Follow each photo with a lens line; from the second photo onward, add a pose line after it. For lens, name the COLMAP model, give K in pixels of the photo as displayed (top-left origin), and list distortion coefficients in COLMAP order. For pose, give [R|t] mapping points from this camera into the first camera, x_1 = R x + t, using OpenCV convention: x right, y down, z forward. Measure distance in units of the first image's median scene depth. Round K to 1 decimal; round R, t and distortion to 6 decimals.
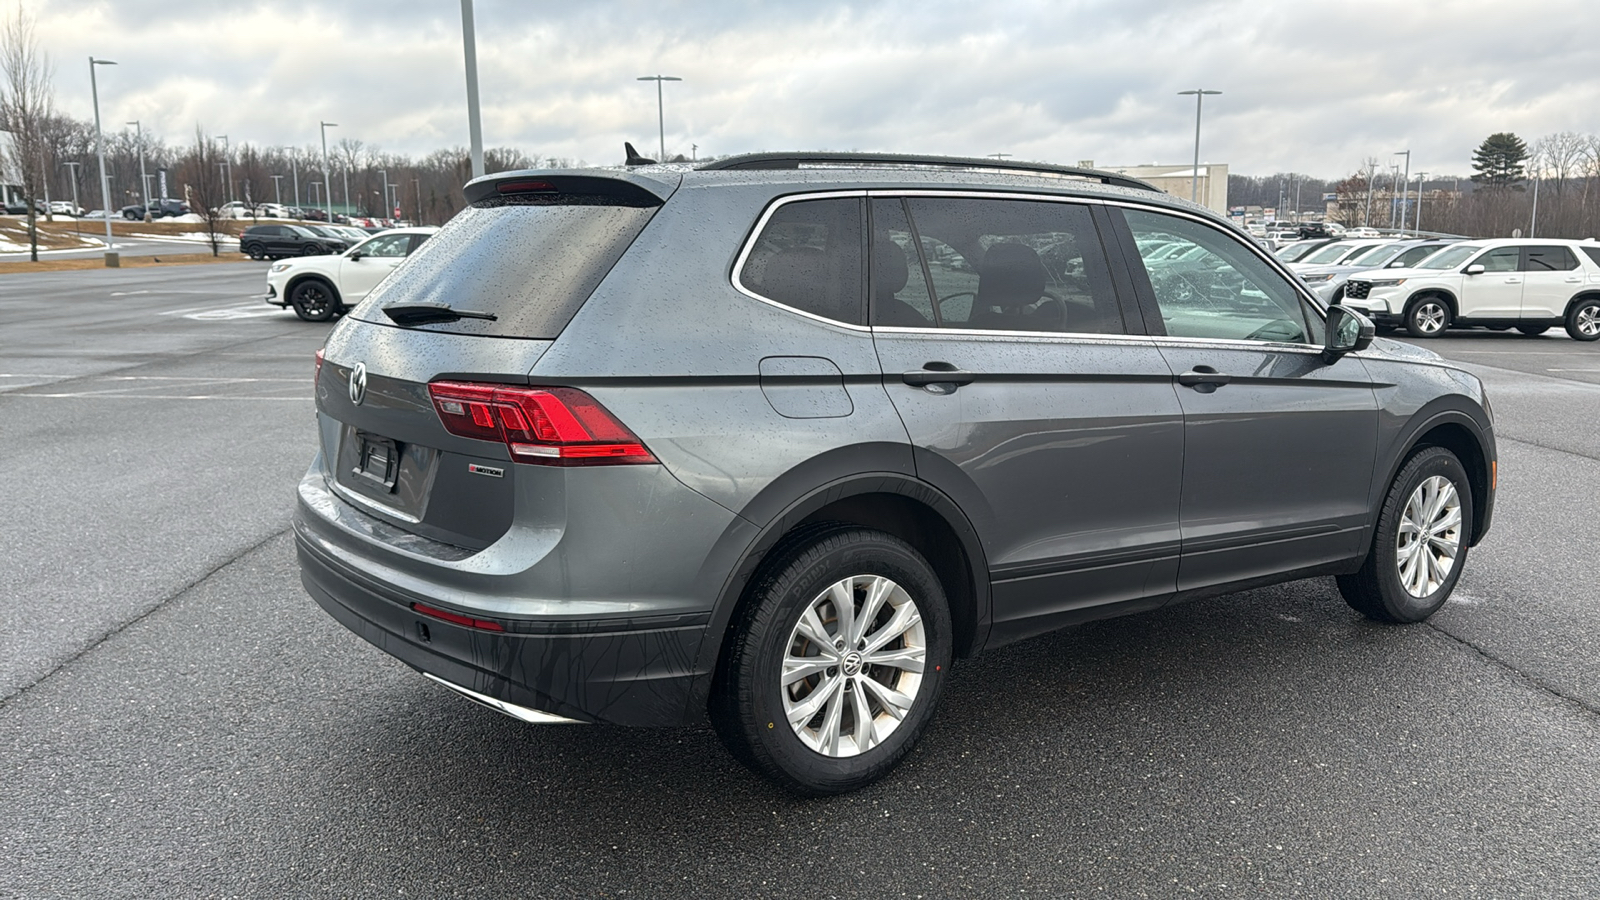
lens RADIAL K [[1332.1, 0, 830.4], [0, 1332.1, 469.8], [0, 0, 1]] dist [0.102839, -0.142098]
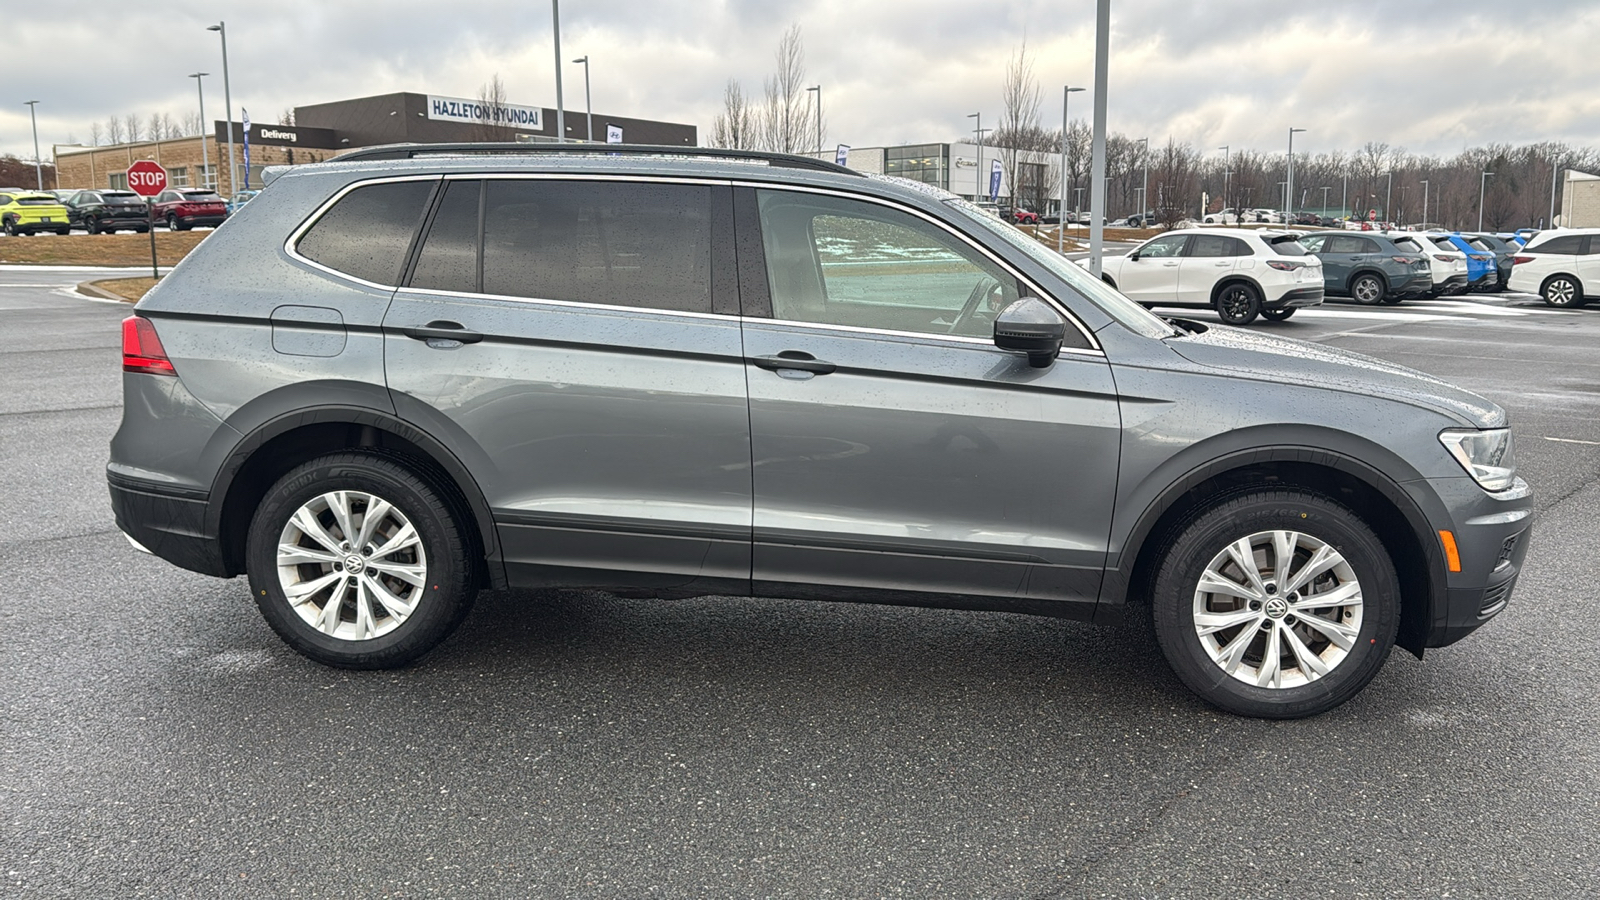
lens RADIAL K [[1303.8, 0, 804.6], [0, 1303.8, 444.1], [0, 0, 1]] dist [0.171861, -0.302429]
pose [[0.721995, 0.109619, -0.683160, 0.932631], [-0.123375, 0.991943, 0.028777, -0.039741], [0.680810, 0.063508, 0.729702, 0.327555]]
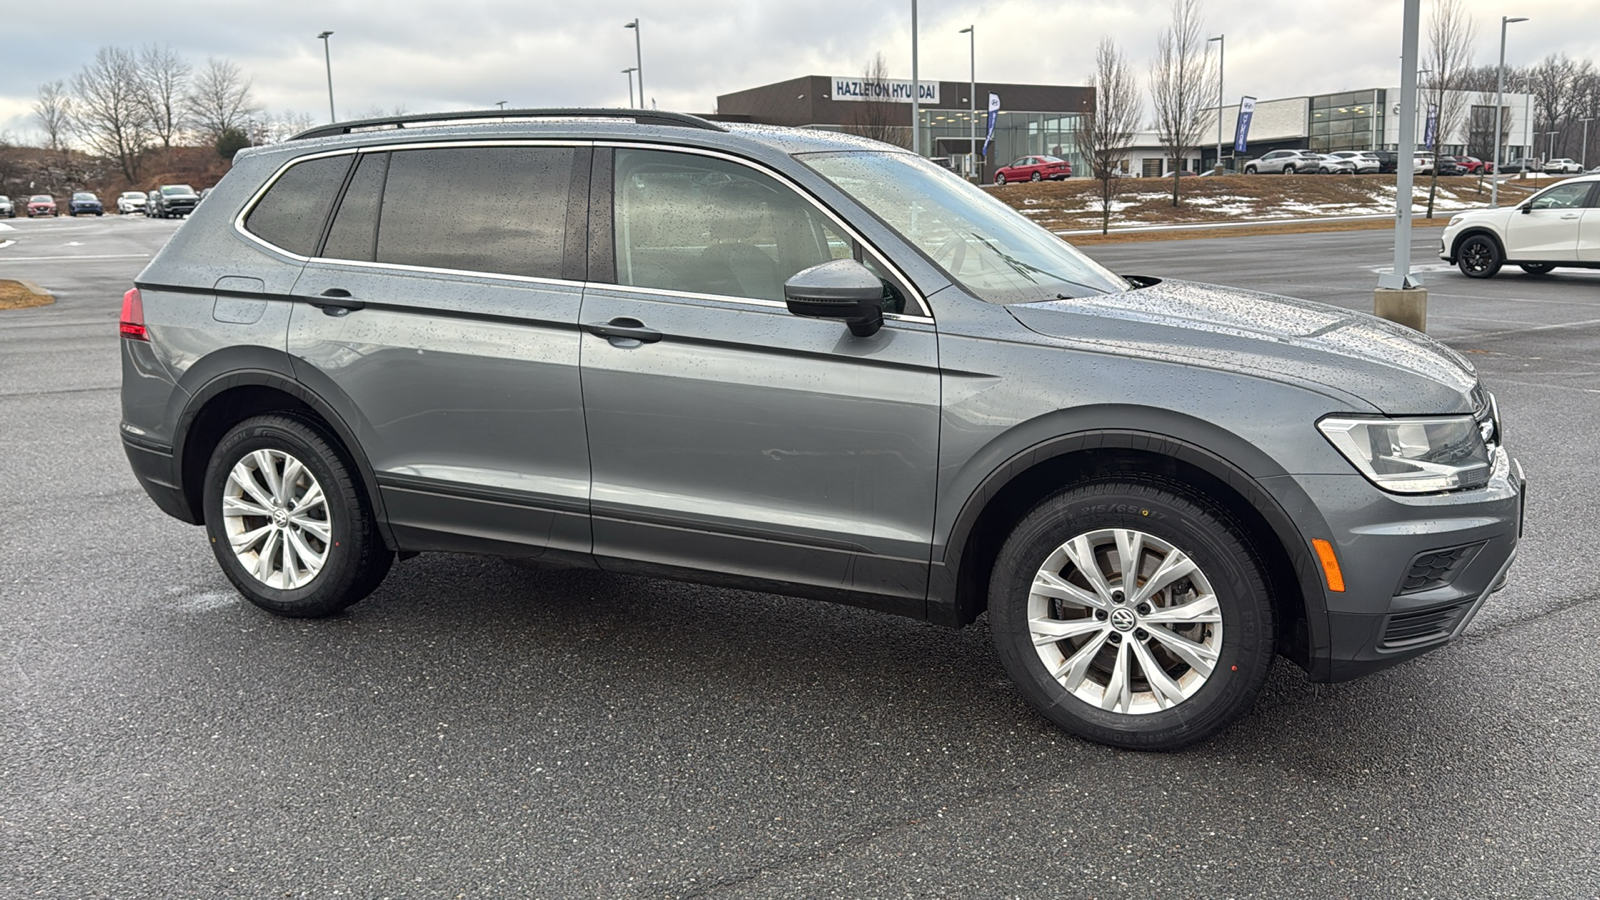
lens RADIAL K [[1283.8, 0, 807.2], [0, 1283.8, 442.9], [0, 0, 1]] dist [0.132273, -0.223307]
pose [[0.464982, 0.144012, -0.873529, 1.122340], [-0.128398, 0.987219, 0.094408, -0.093158], [0.875960, 0.068261, 0.477530, 0.697430]]
